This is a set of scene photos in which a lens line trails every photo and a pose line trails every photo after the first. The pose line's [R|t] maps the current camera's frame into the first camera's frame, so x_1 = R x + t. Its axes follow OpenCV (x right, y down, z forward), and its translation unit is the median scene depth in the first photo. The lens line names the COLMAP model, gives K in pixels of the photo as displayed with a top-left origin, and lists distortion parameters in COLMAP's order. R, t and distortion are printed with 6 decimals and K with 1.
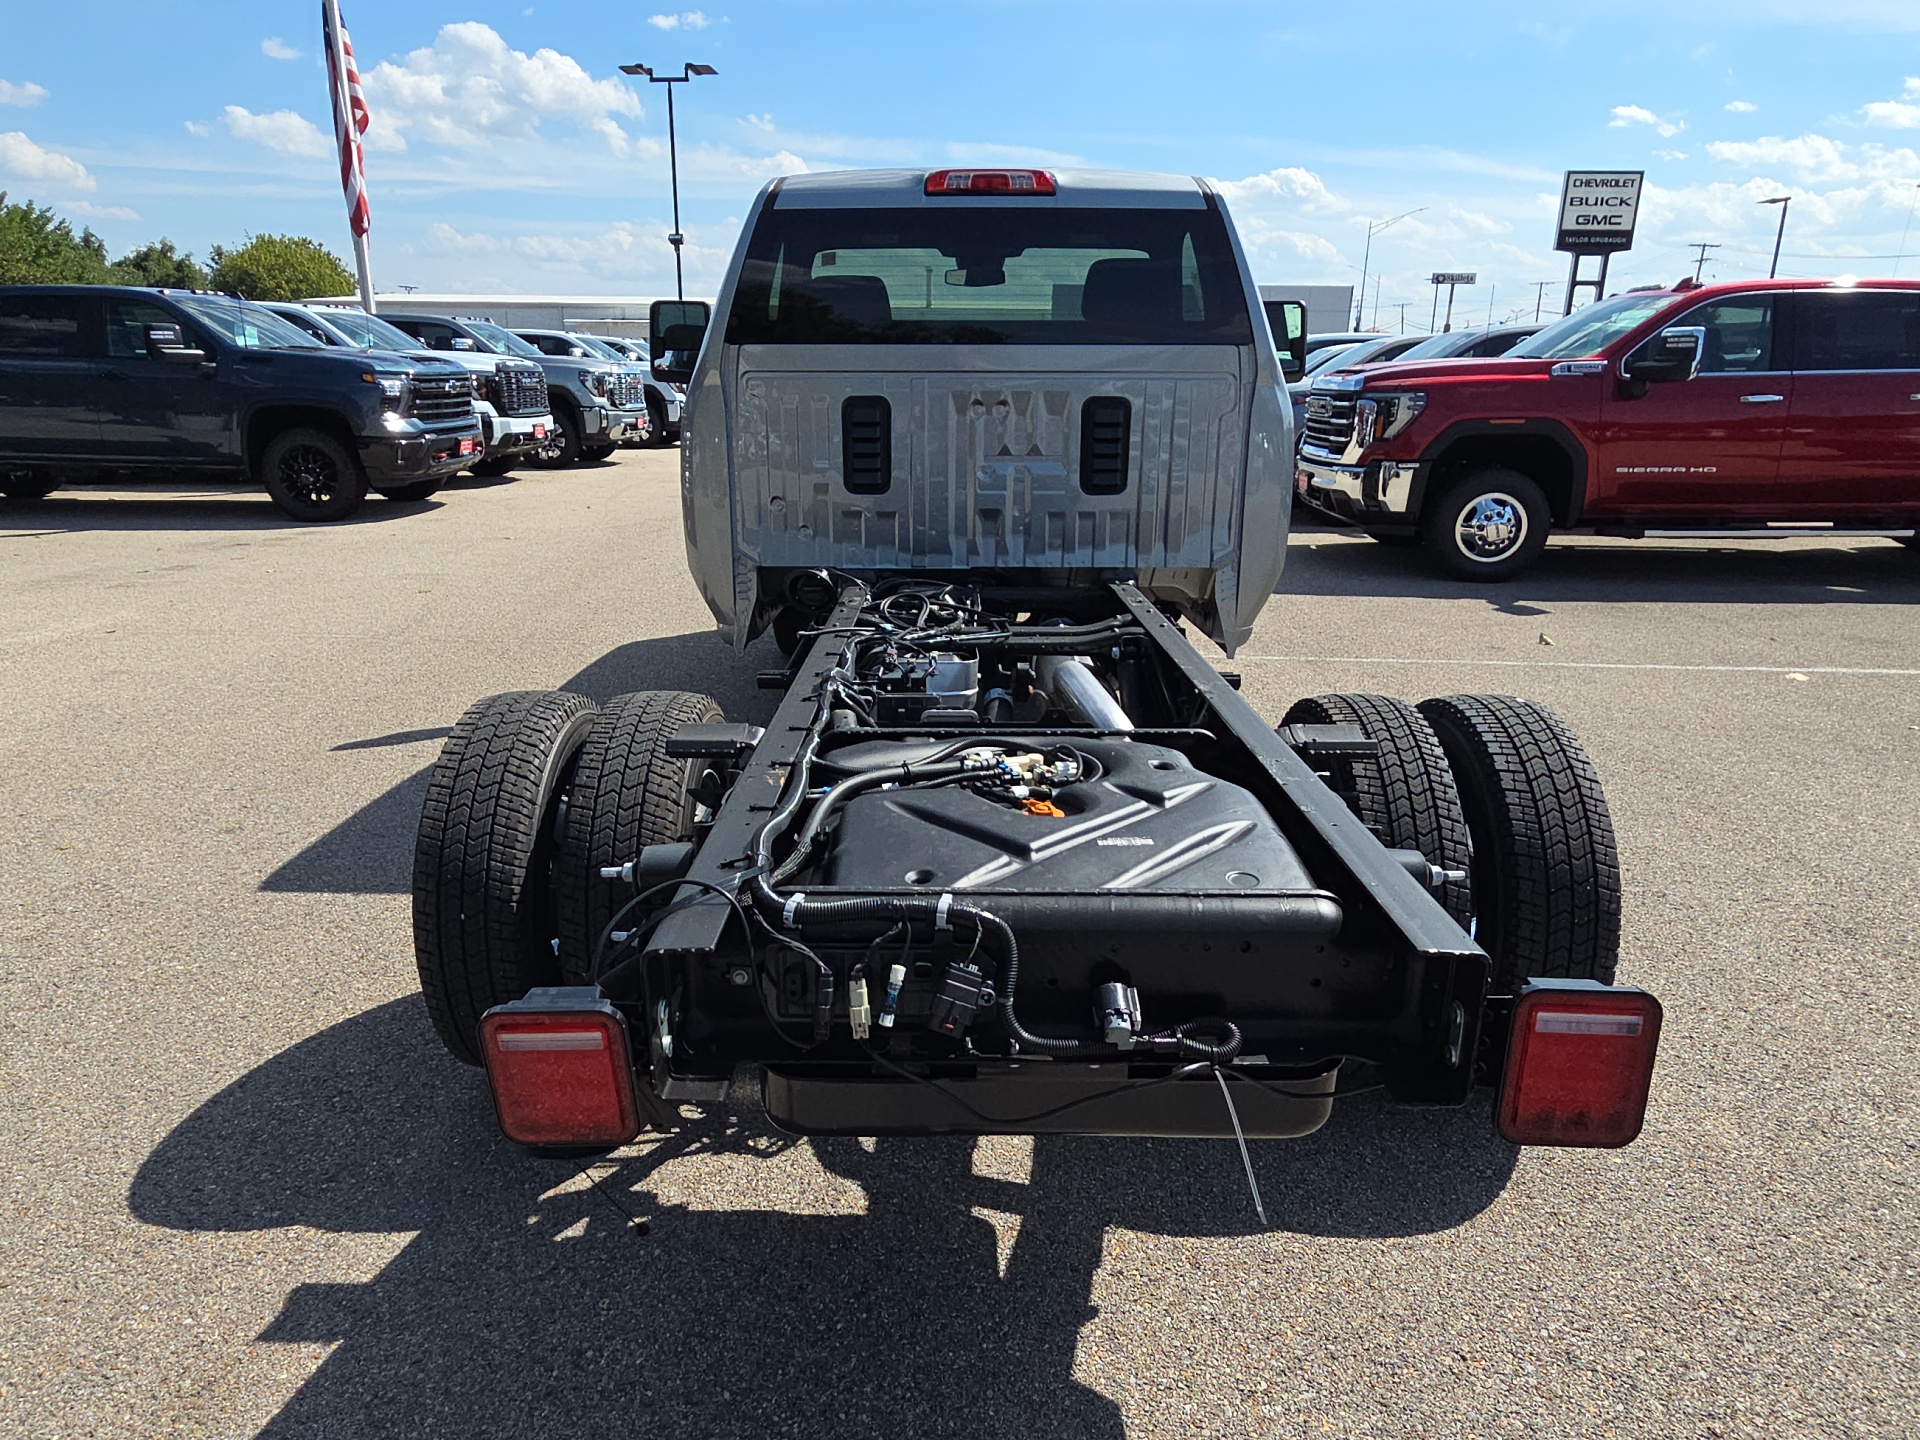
lens RADIAL K [[1203.8, 0, 944.7], [0, 1203.8, 729.9], [0, 0, 1]] dist [0.009363, -0.003778]
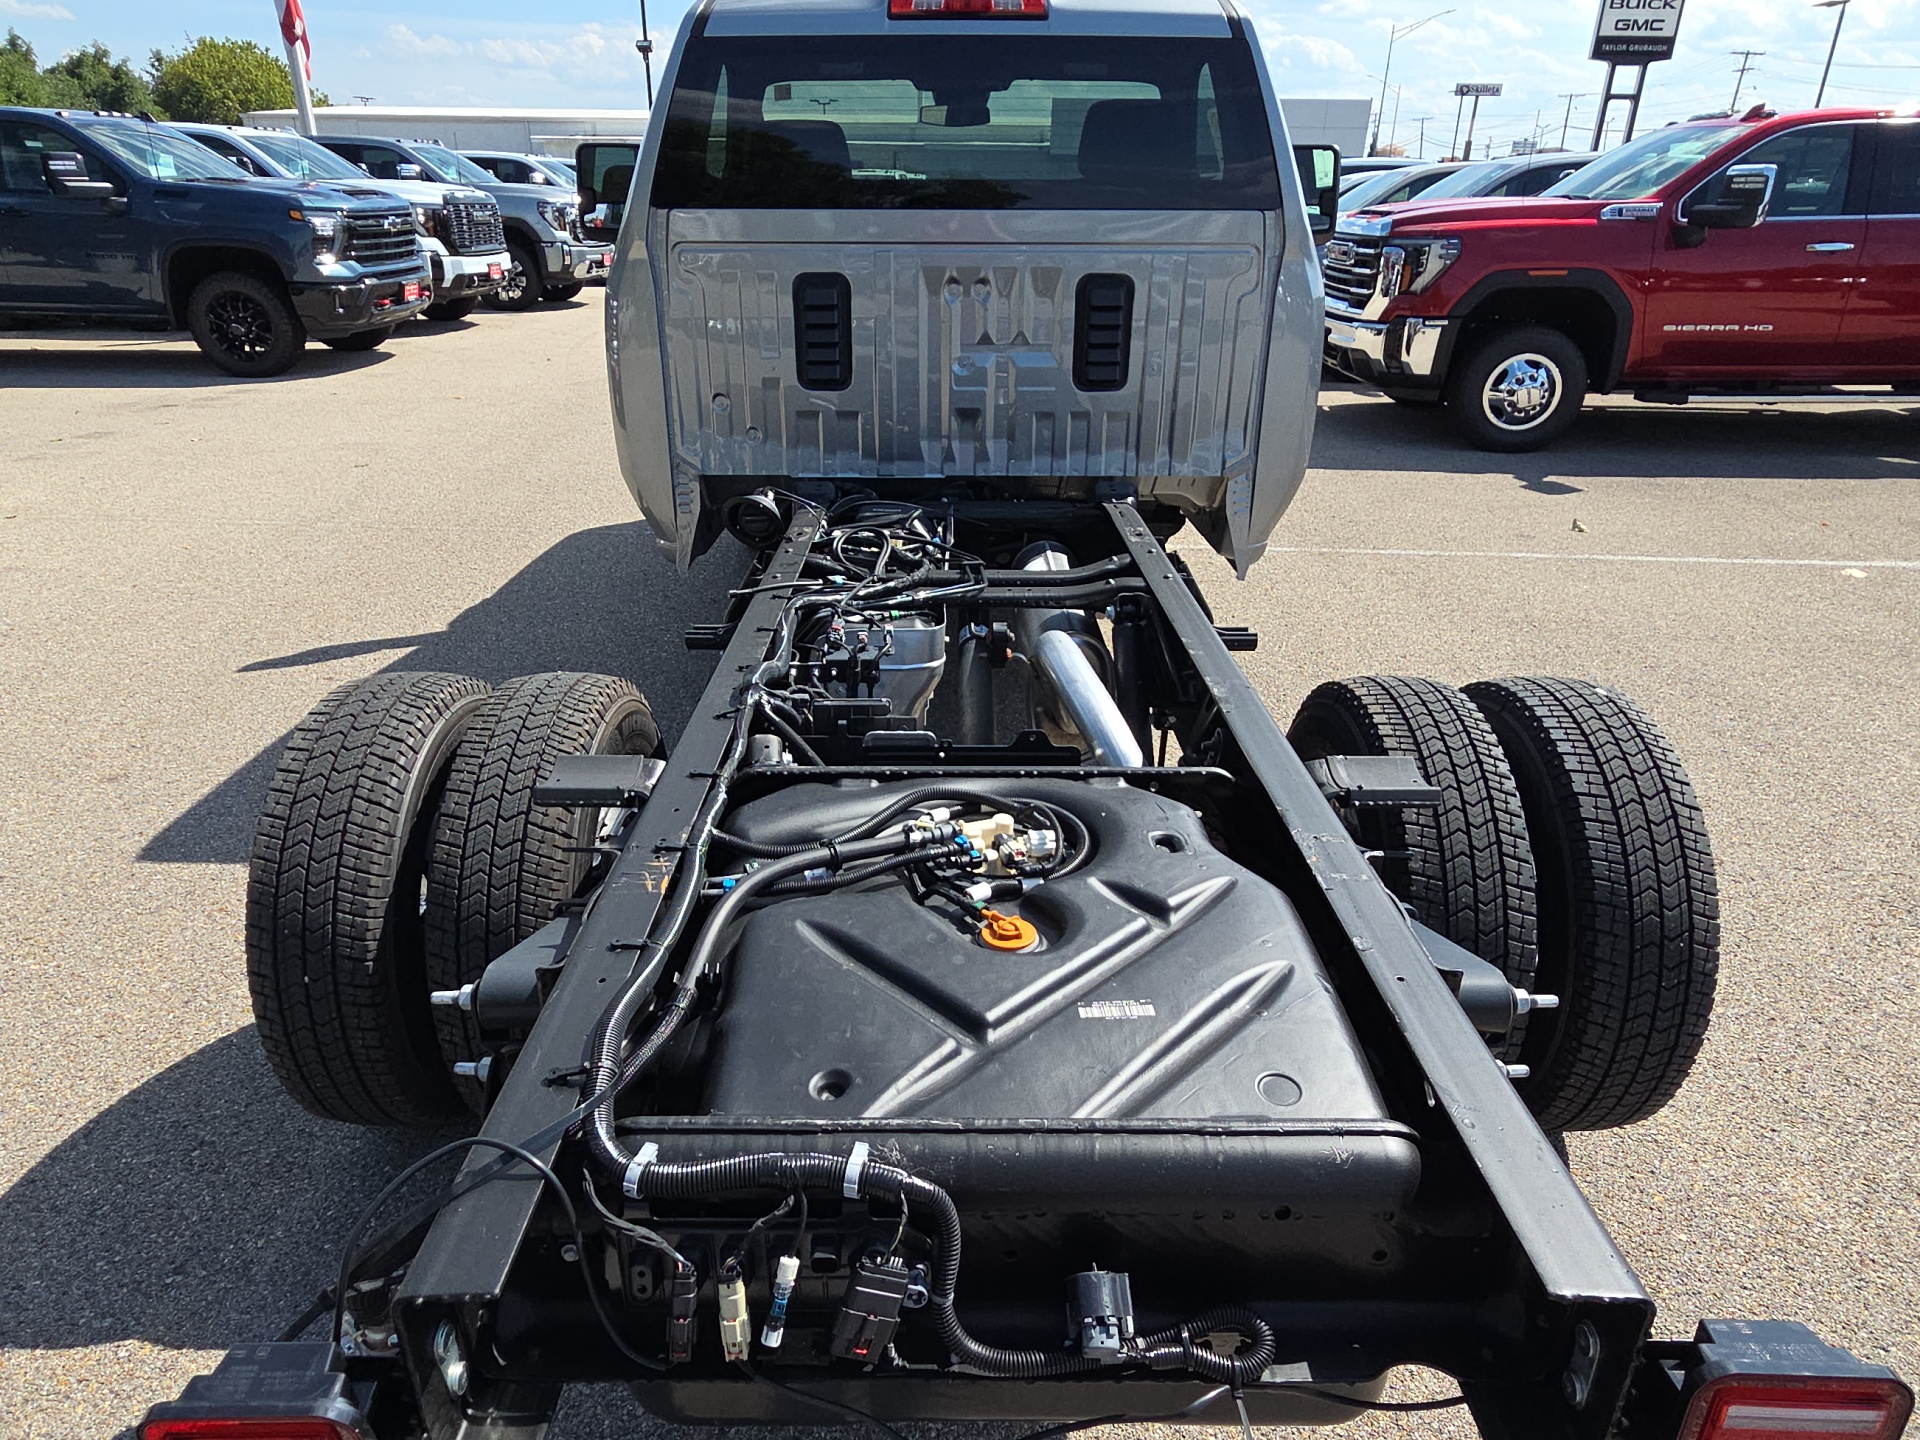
lens RADIAL K [[1203.8, 0, 944.7], [0, 1203.8, 729.9], [0, 0, 1]] dist [0.009363, -0.003778]
pose [[0.999987, -0.000841, 0.004960, 0.016868], [0.000188, 0.991487, 0.130208, -0.068914], [-0.005027, -0.130205, 0.991474, 0.119580]]
